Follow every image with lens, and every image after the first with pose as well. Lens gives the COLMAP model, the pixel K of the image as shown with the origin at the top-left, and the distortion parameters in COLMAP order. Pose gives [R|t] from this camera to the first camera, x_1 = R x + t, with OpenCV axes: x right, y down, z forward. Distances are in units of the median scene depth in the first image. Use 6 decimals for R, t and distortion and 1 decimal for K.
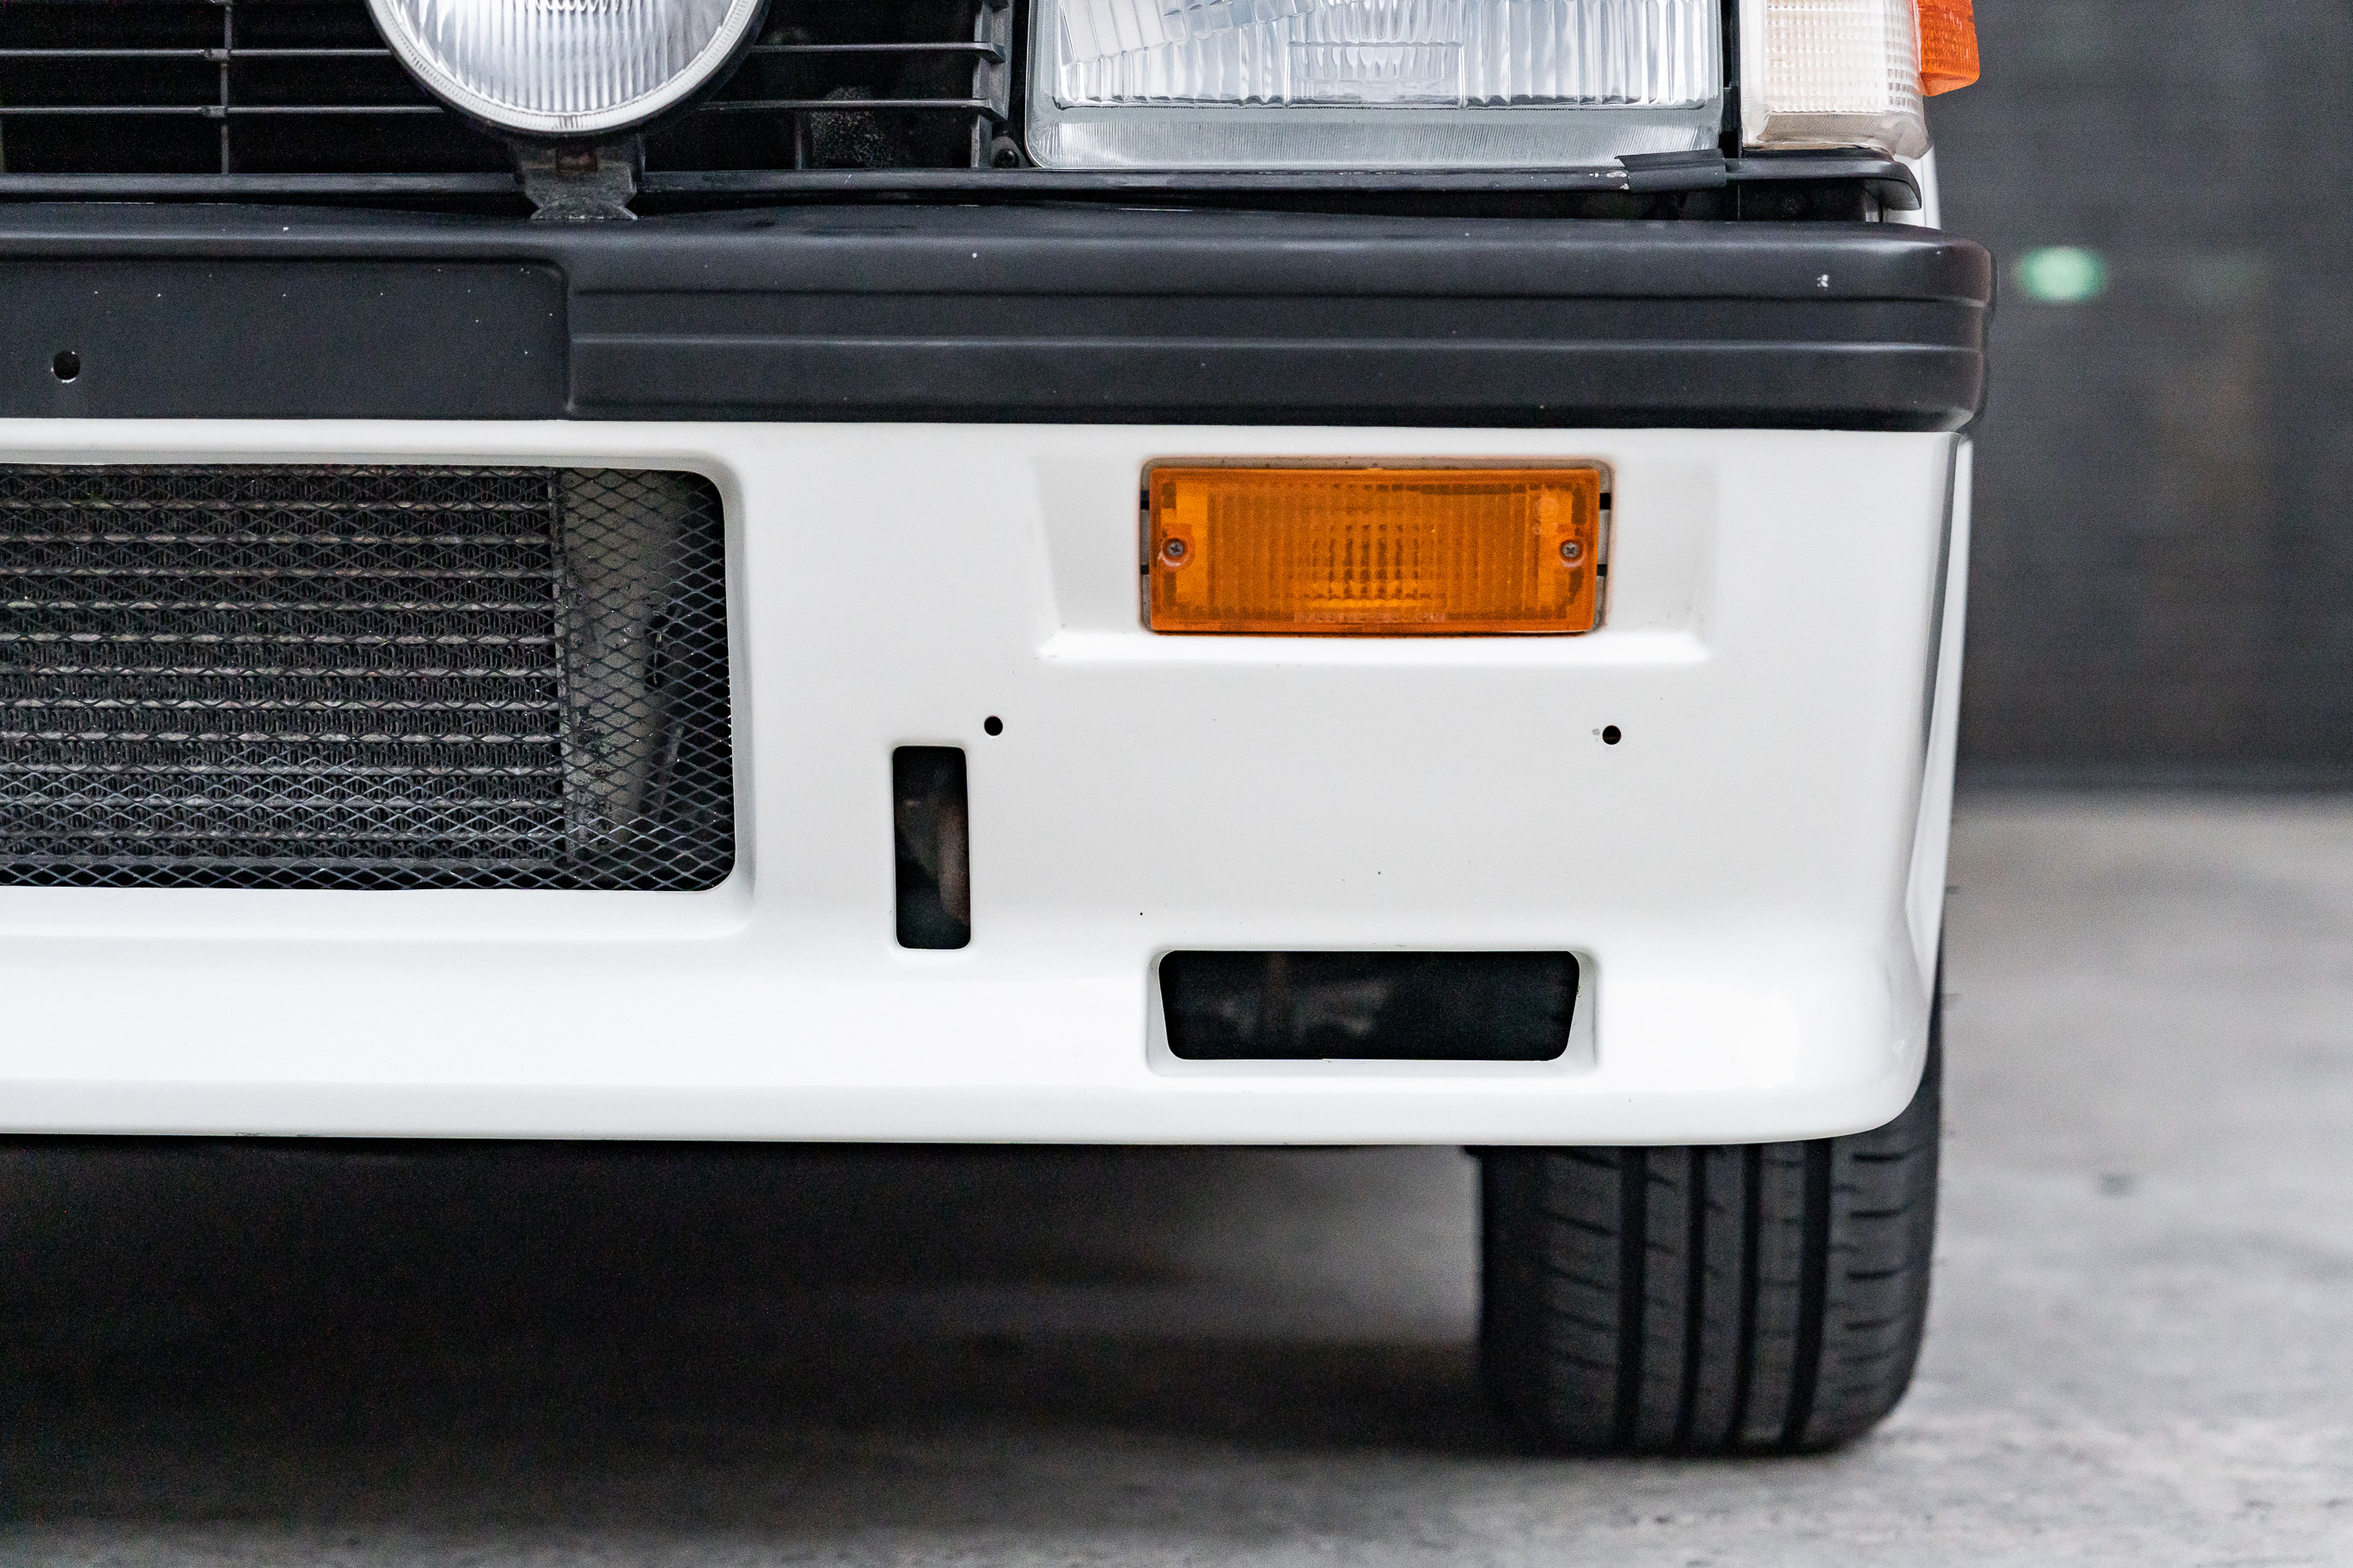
lens RADIAL K [[4625.6, 0, 1181.6], [0, 4625.6, 800.6], [0, 0, 1]] dist [0.028451, 0.000000]
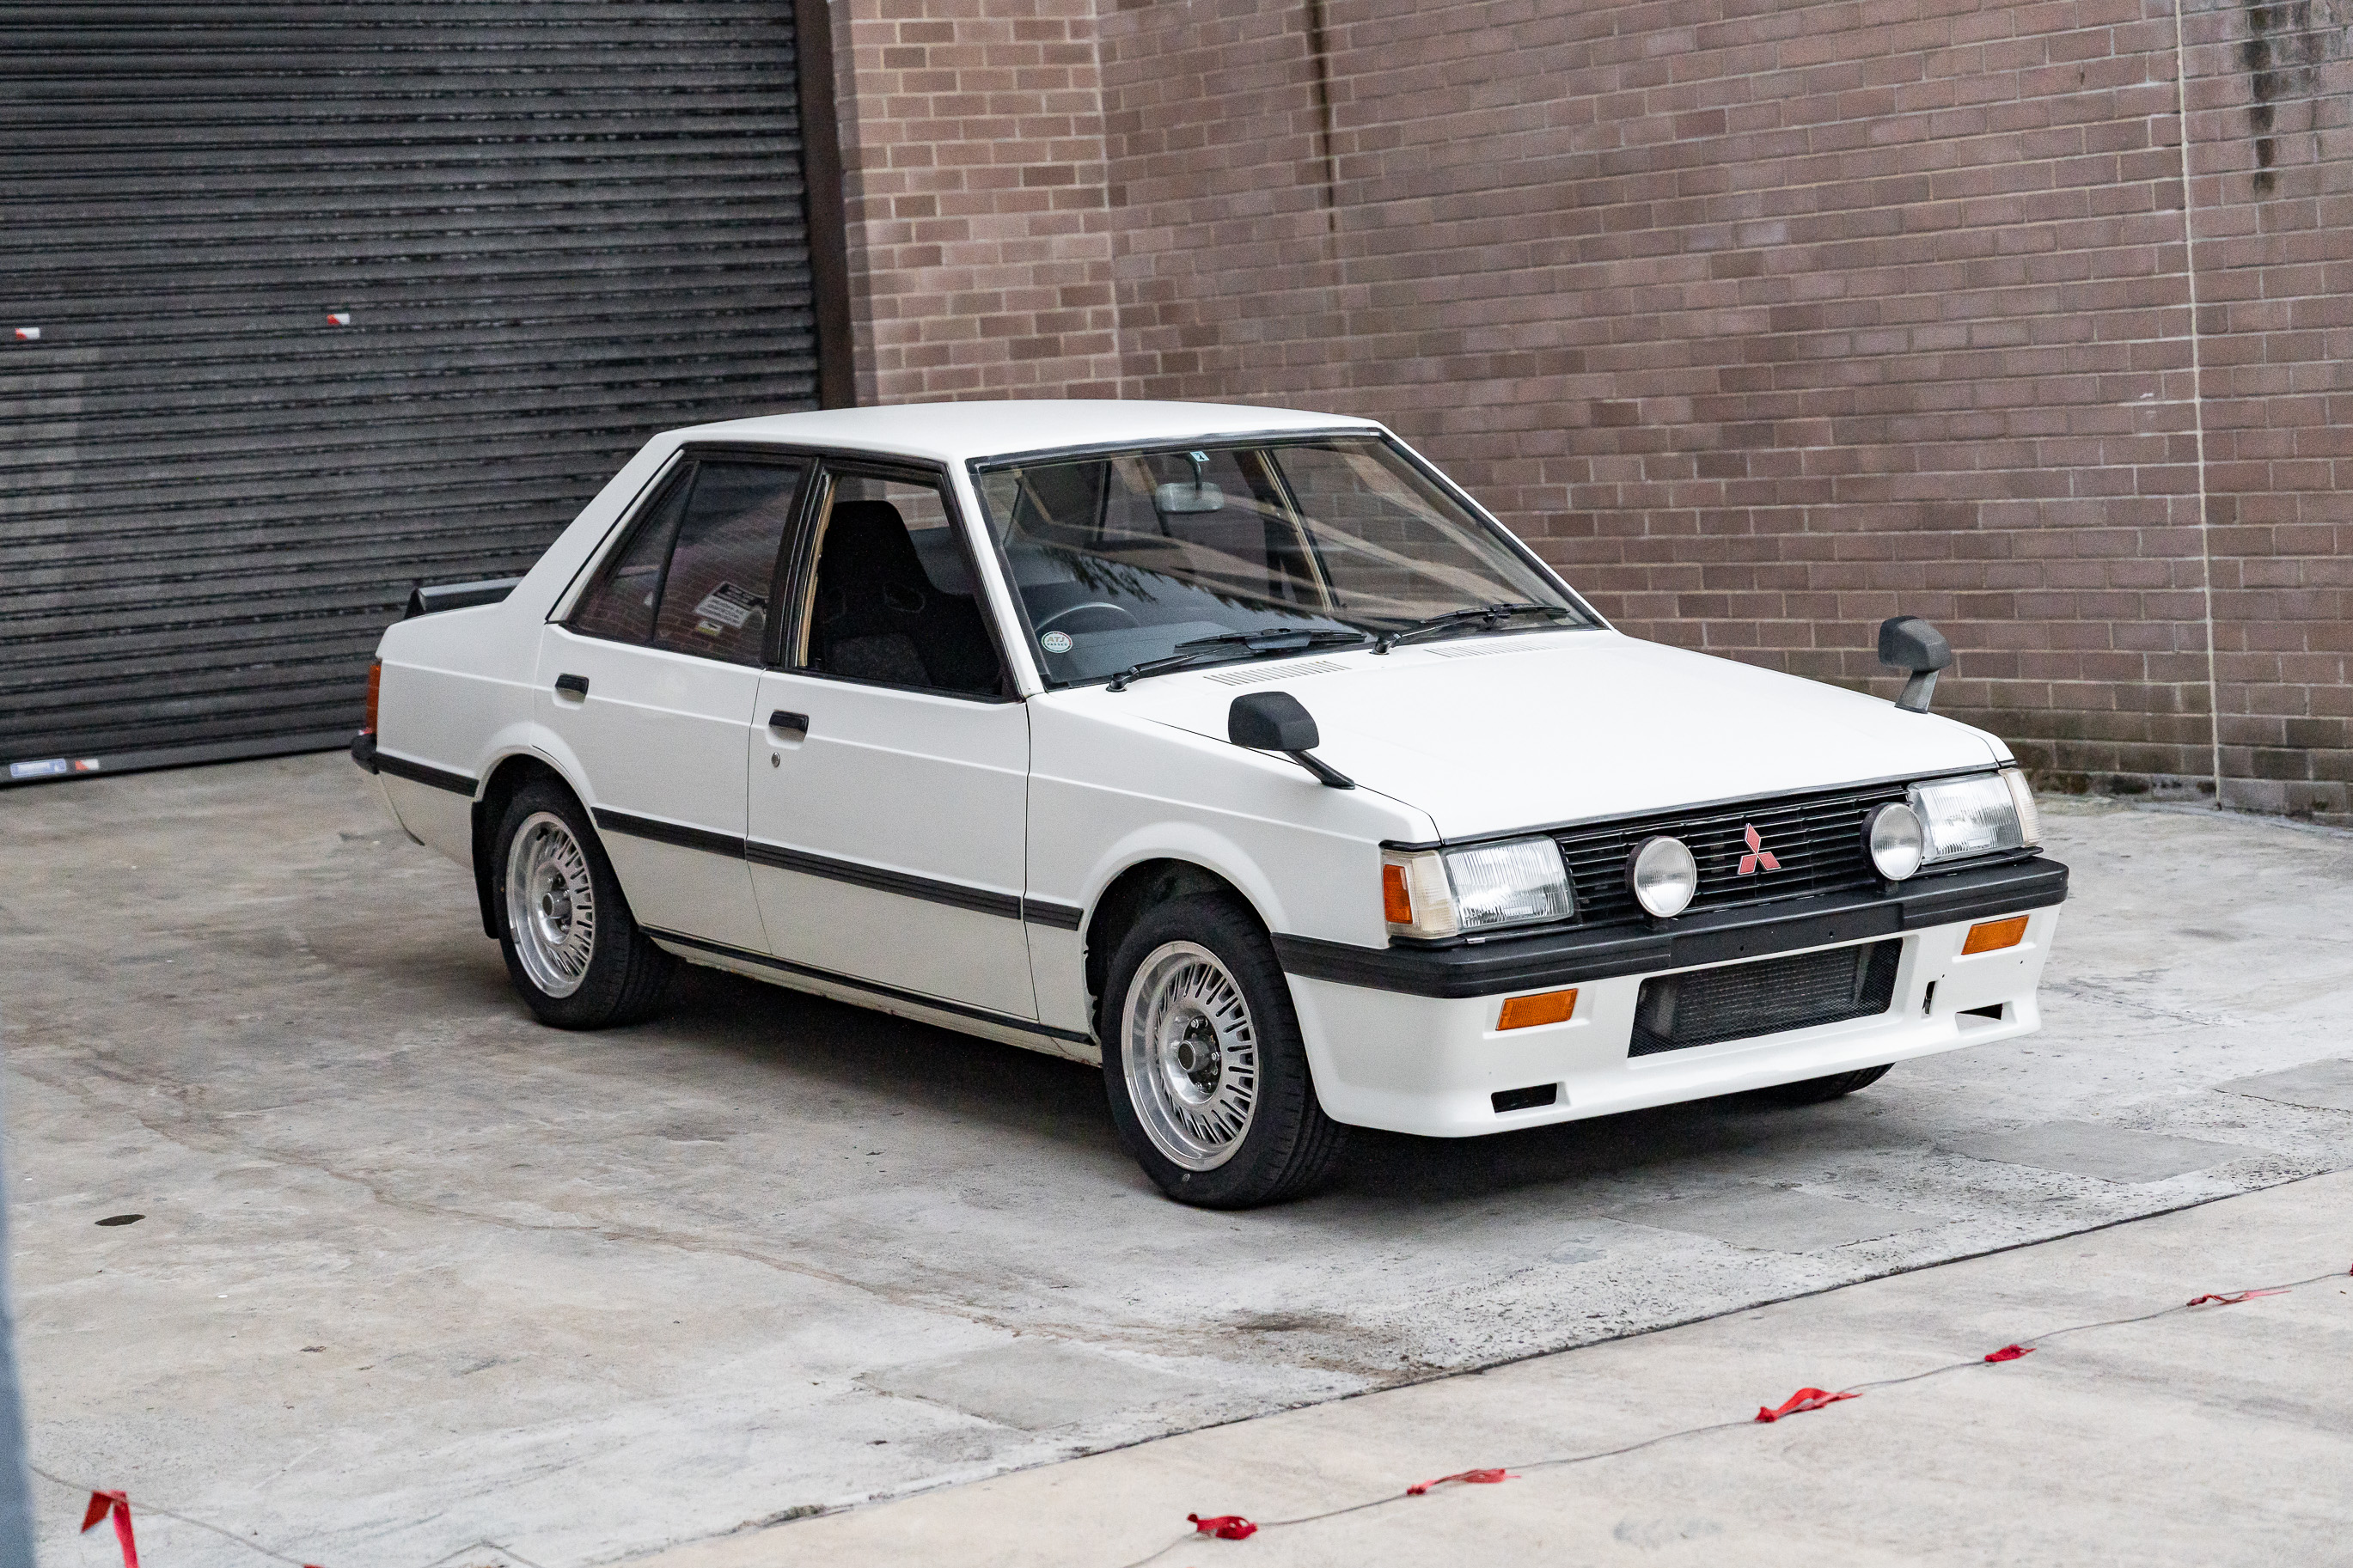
lens RADIAL K [[4625.6, 0, 1175.6], [0, 4625.6, 783.5], [0, 0, 1]] dist [0.028451, 0.000000]
pose [[0.789317, -0.109334, 0.604173, -3.795150], [0.059222, 0.992986, 0.102327, -0.805177], [-0.611123, -0.044988, 0.790256, -2.564524]]
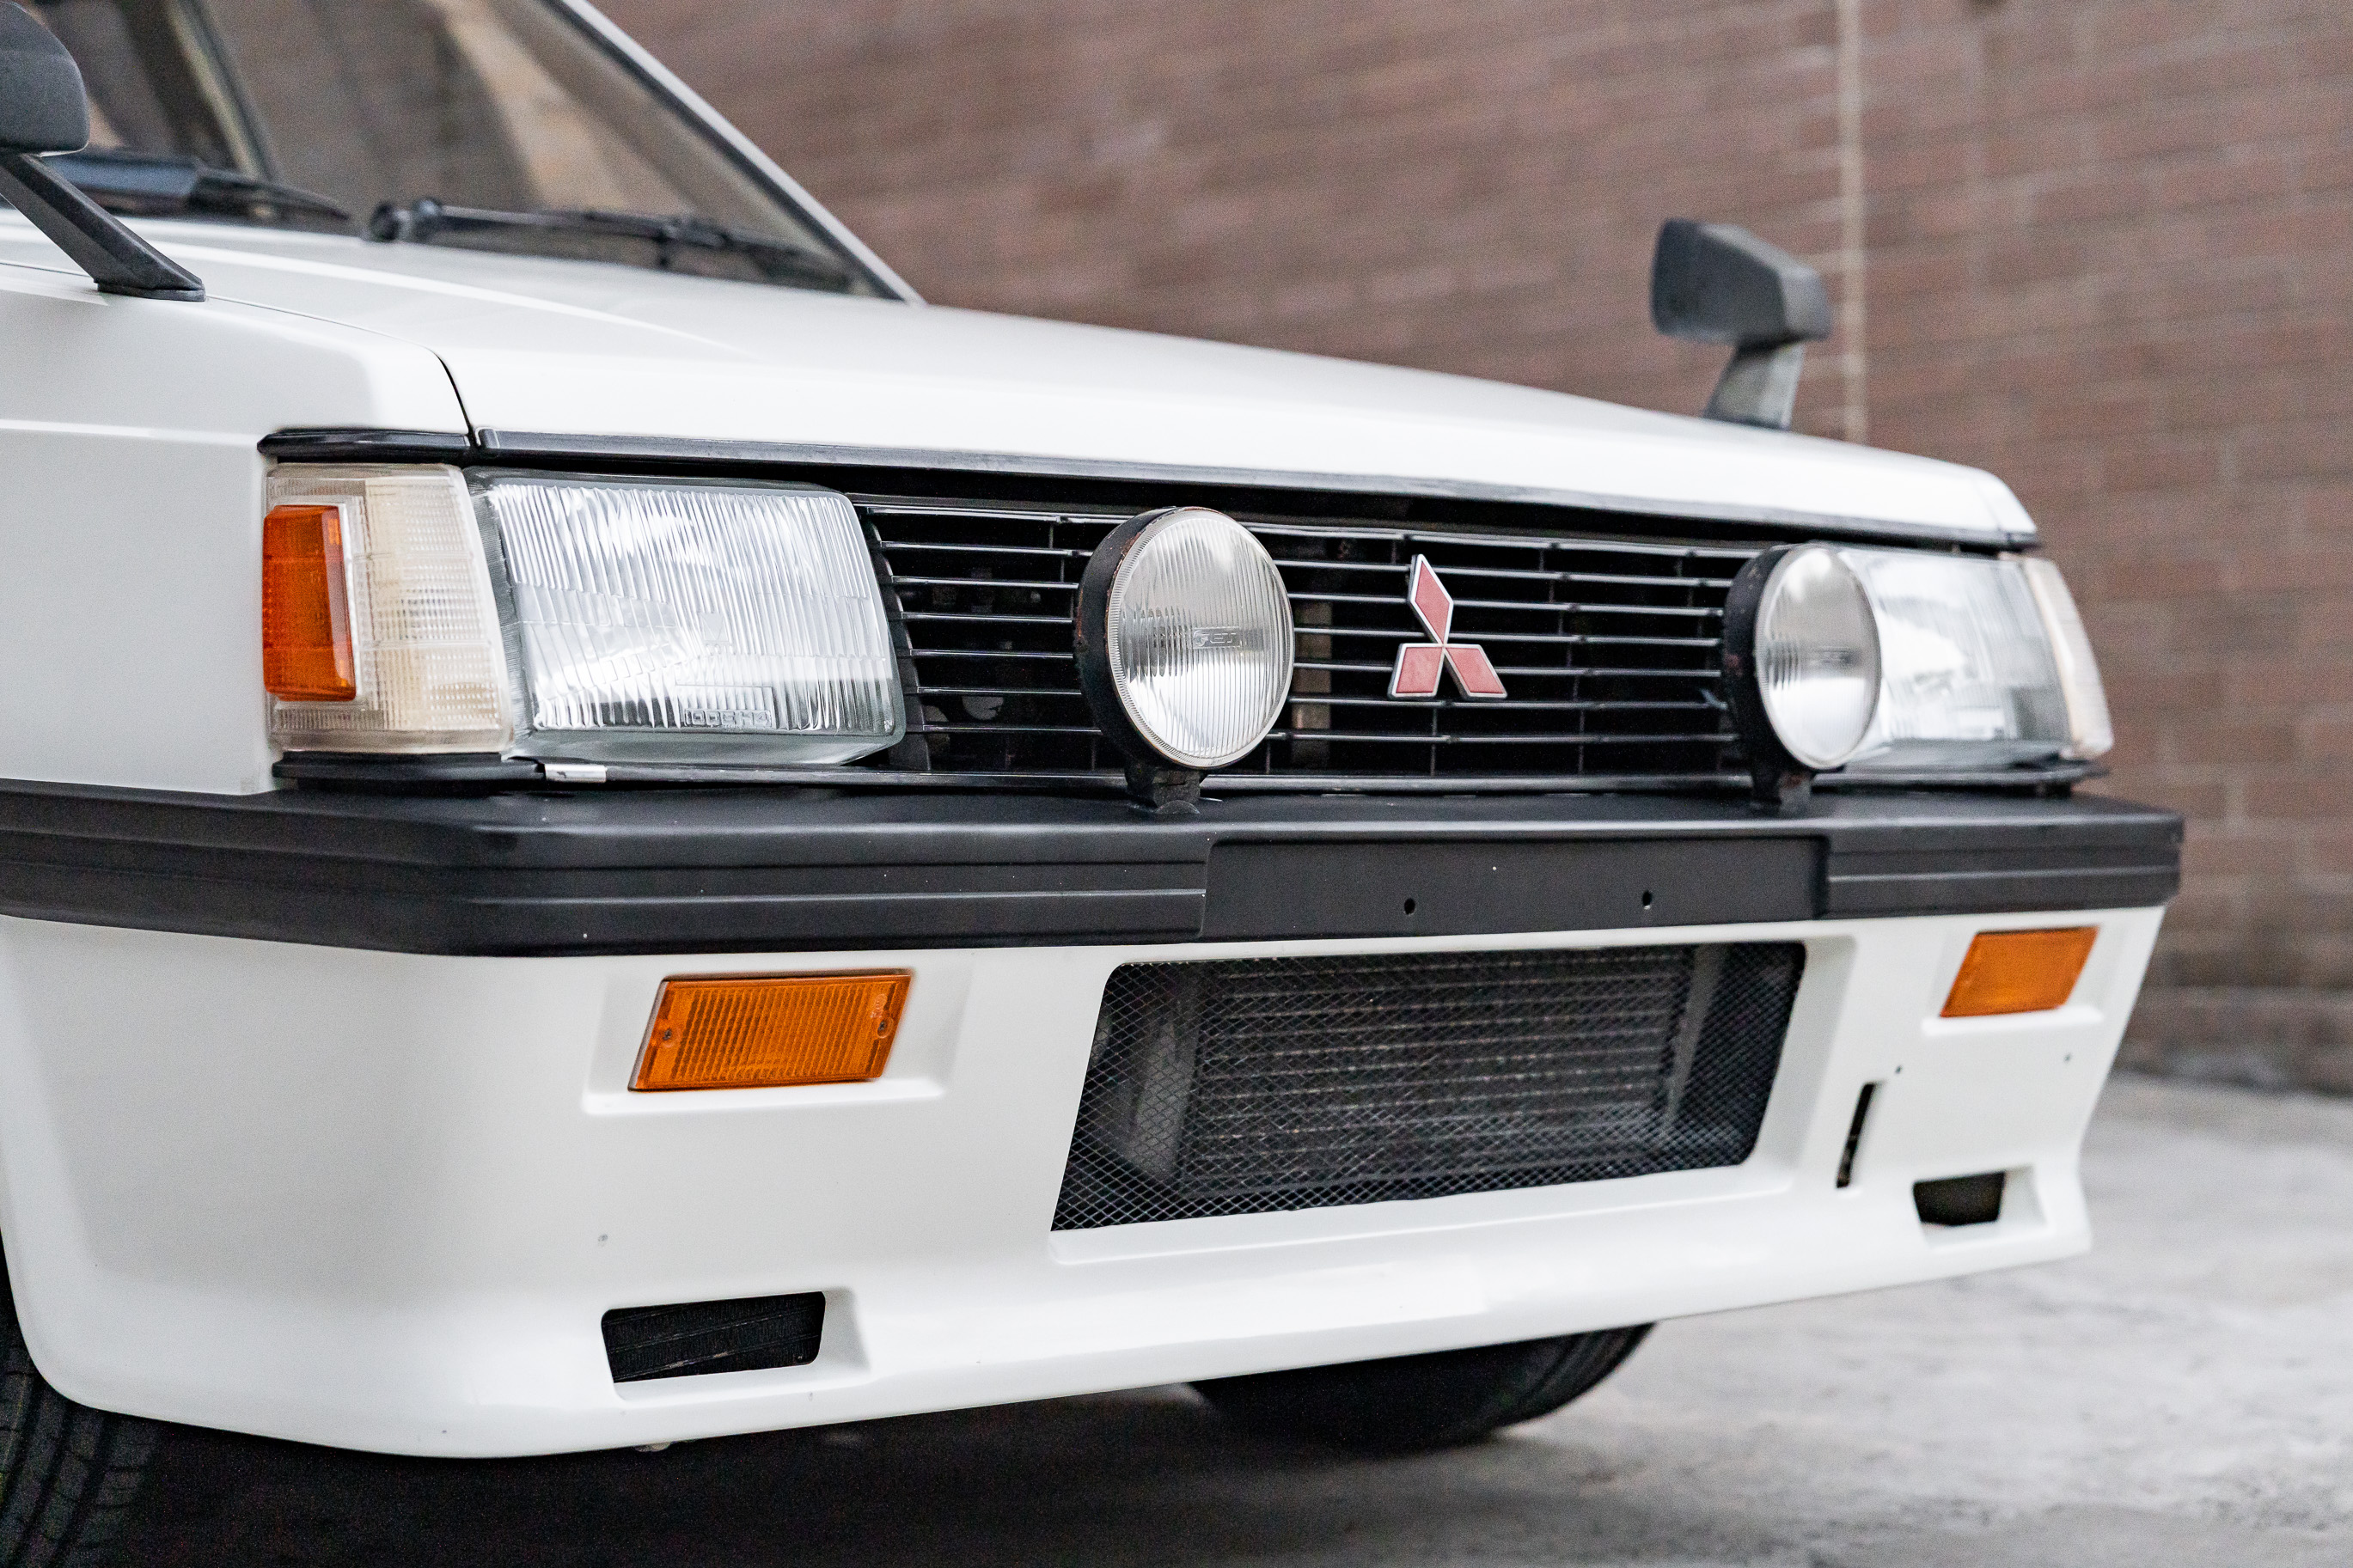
lens RADIAL K [[4625.6, 0, 1194.7], [0, 4625.6, 775.9], [0, 0, 1]] dist [0.028451, 0.000000]
pose [[0.669089, -0.006281, 0.743156, -1.589361], [0.004764, 0.999980, 0.004163, -0.141582], [-0.743167, 0.000755, 0.669106, -0.053284]]
